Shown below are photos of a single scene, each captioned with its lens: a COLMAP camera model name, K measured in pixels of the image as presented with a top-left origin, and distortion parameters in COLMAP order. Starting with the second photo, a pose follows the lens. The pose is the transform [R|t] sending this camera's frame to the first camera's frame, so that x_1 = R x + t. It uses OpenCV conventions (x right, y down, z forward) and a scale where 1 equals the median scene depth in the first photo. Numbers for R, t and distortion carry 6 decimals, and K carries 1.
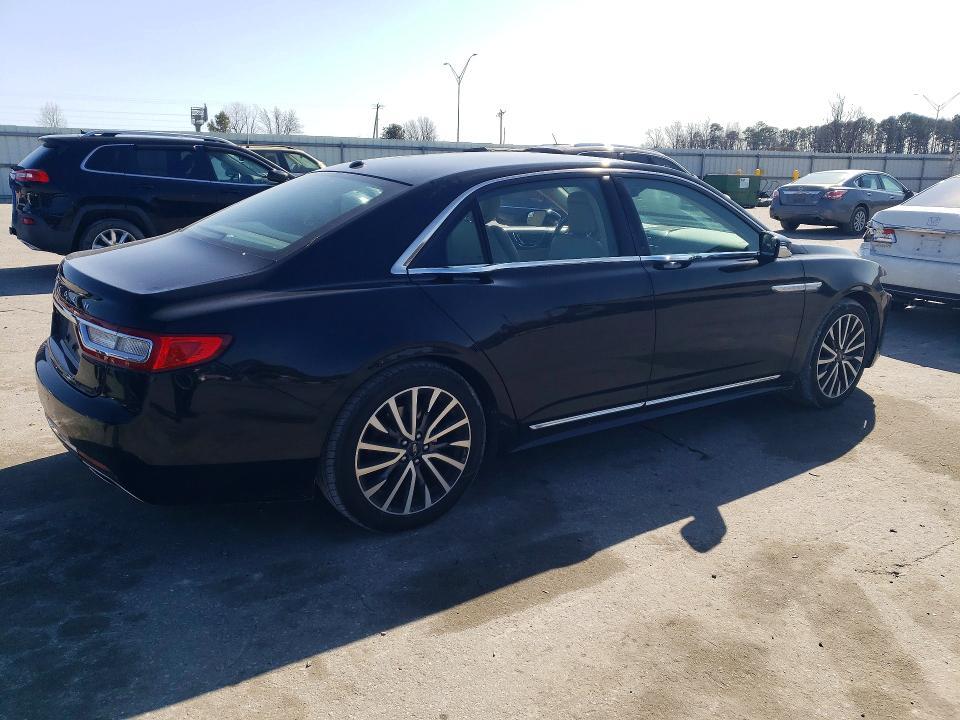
lens RADIAL K [[736.2, 0, 477.4], [0, 736.2, 362.0], [0, 0, 1]] dist [0.030470, 0.010092]
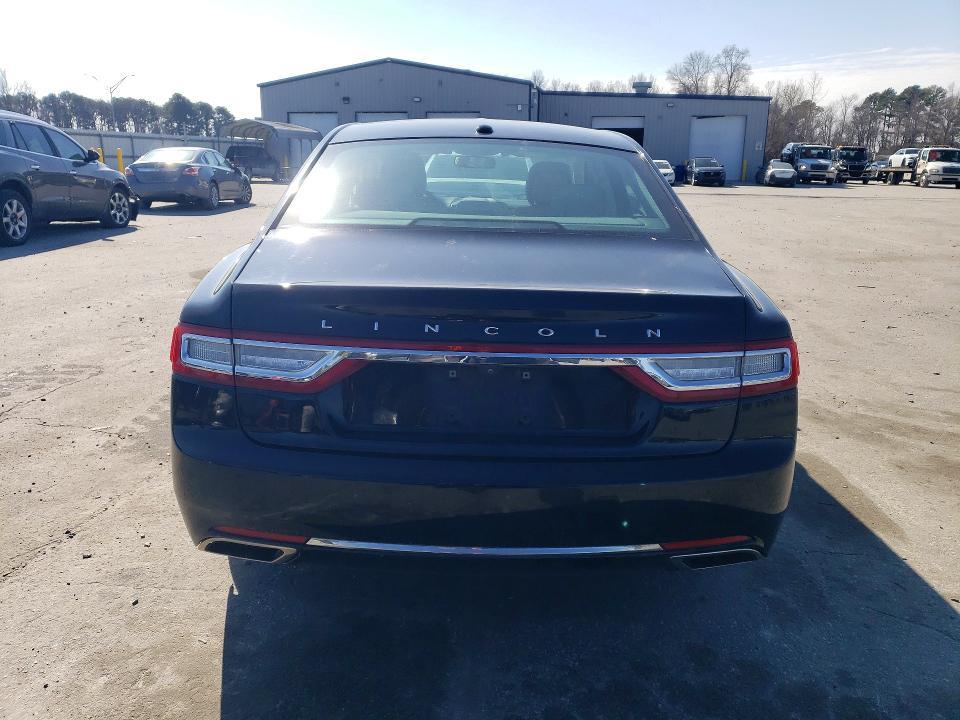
lens RADIAL K [[736.2, 0, 477.6], [0, 736.2, 357.4], [0, 0, 1]] dist [0.030470, 0.010092]
pose [[0.554286, -0.219119, 0.802965, -0.166890], [0.202371, 0.971254, 0.125347, -0.024196], [-0.807349, 0.093019, 0.582696, 0.107629]]
